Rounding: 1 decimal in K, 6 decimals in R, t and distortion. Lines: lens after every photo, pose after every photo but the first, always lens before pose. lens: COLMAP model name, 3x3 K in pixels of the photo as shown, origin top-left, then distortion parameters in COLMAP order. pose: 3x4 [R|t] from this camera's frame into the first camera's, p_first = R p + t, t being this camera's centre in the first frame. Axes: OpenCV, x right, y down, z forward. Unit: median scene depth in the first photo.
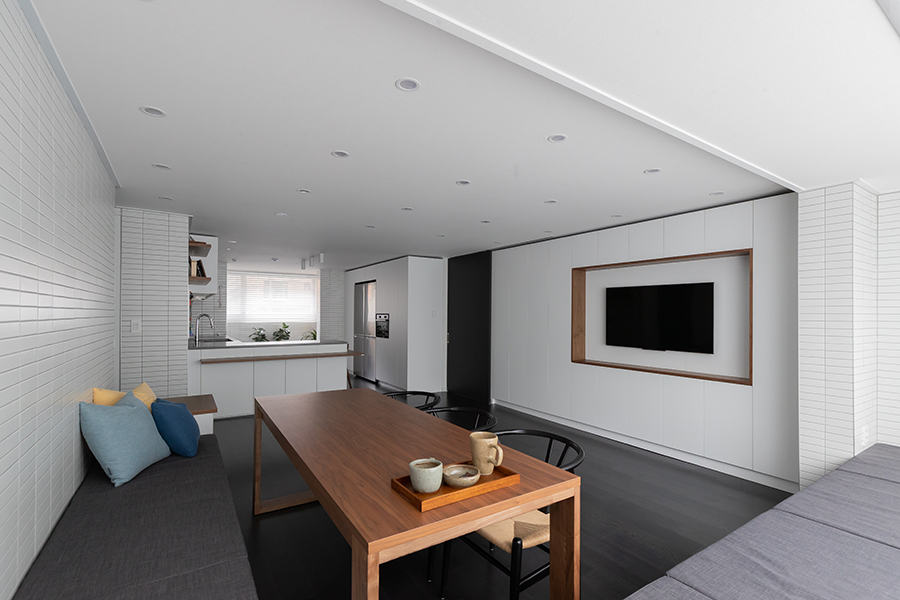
lens RADIAL K [[406.9, 0, 455.7], [0, 406.9, 315.1], [0, 0, 1]] dist [0.010287, 0.000062]
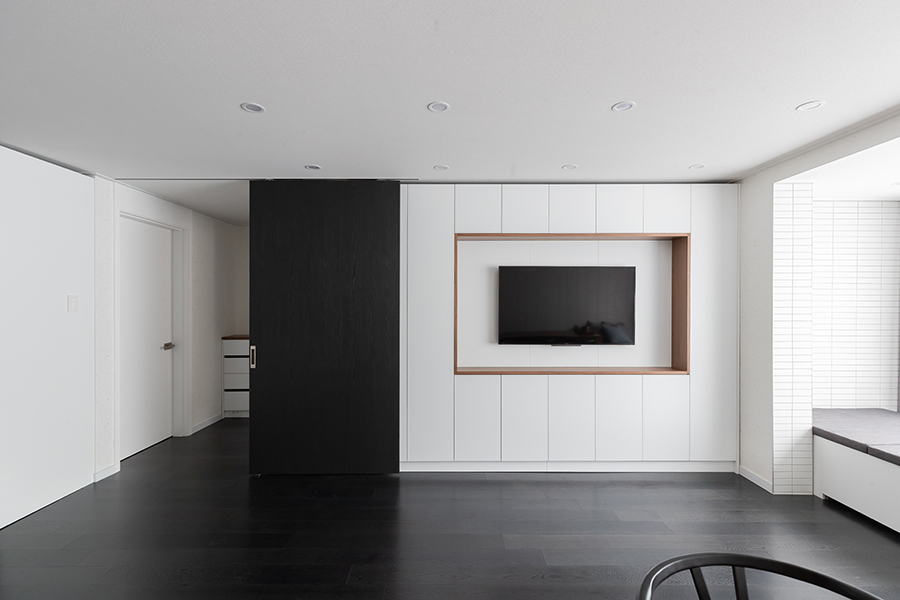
lens RADIAL K [[406.9, 0, 451.0], [0, 406.9, 299.7], [0, 0, 1]] dist [0.010287, 0.000062]
pose [[0.548729, -0.004392, 0.835989, -0.277092], [0.006642, 0.999978, 0.000894, -0.006950], [-0.835974, 0.005062, 0.548745, 0.639417]]
